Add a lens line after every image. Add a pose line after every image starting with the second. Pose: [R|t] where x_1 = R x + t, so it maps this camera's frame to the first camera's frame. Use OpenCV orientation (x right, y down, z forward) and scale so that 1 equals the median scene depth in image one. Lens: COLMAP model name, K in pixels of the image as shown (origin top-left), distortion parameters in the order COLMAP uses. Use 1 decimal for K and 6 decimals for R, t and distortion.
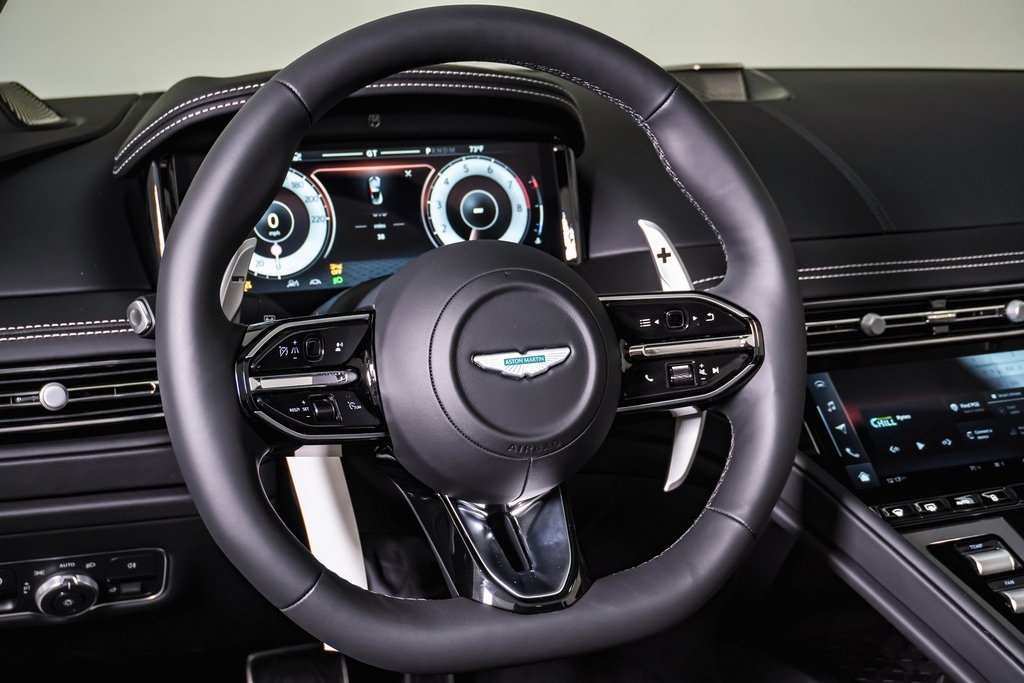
lens RADIAL K [[1497.7, 0, 511.9], [0, 1497.7, 346.7], [0, 0, 1]] dist [0.002494, 0.000000]
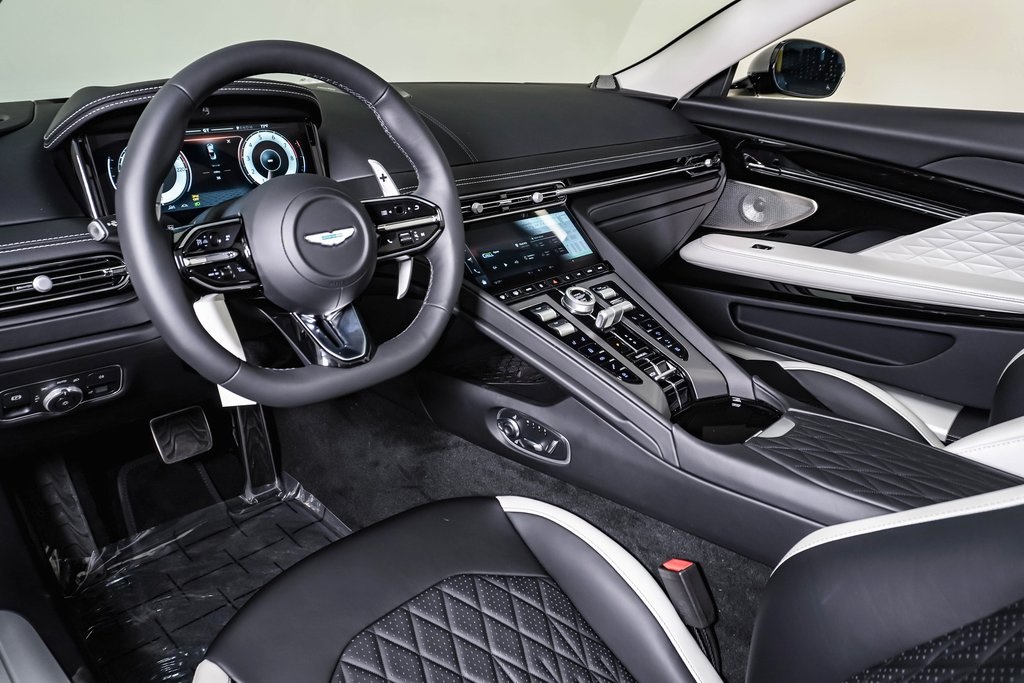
lens RADIAL K [[741.1, 0, 507.6], [0, 741.1, 341.8], [0, 0, 1]] dist [-0.028568, 0.015358]
pose [[0.925086, -0.134331, 0.355206, -0.108779], [0.081884, 0.983904, 0.158834, 0.007949], [-0.370825, -0.117850, 0.921195, 0.036111]]
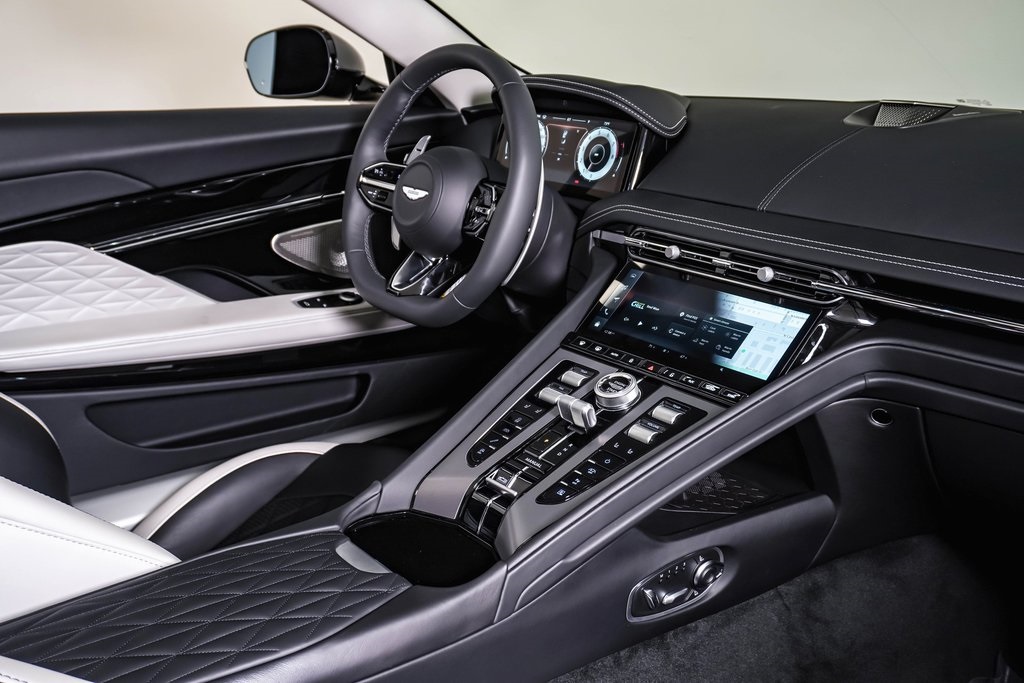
lens RADIAL K [[988.7, 0, 512.5], [0, 988.7, 336.9], [0, 0, 1]] dist [-0.005363, 0.000000]
pose [[0.282142, 0.280278, -0.917519, 1.262804], [-0.245160, 0.945683, 0.213494, -0.119824], [0.927520, 0.164704, 0.335530, 0.523448]]
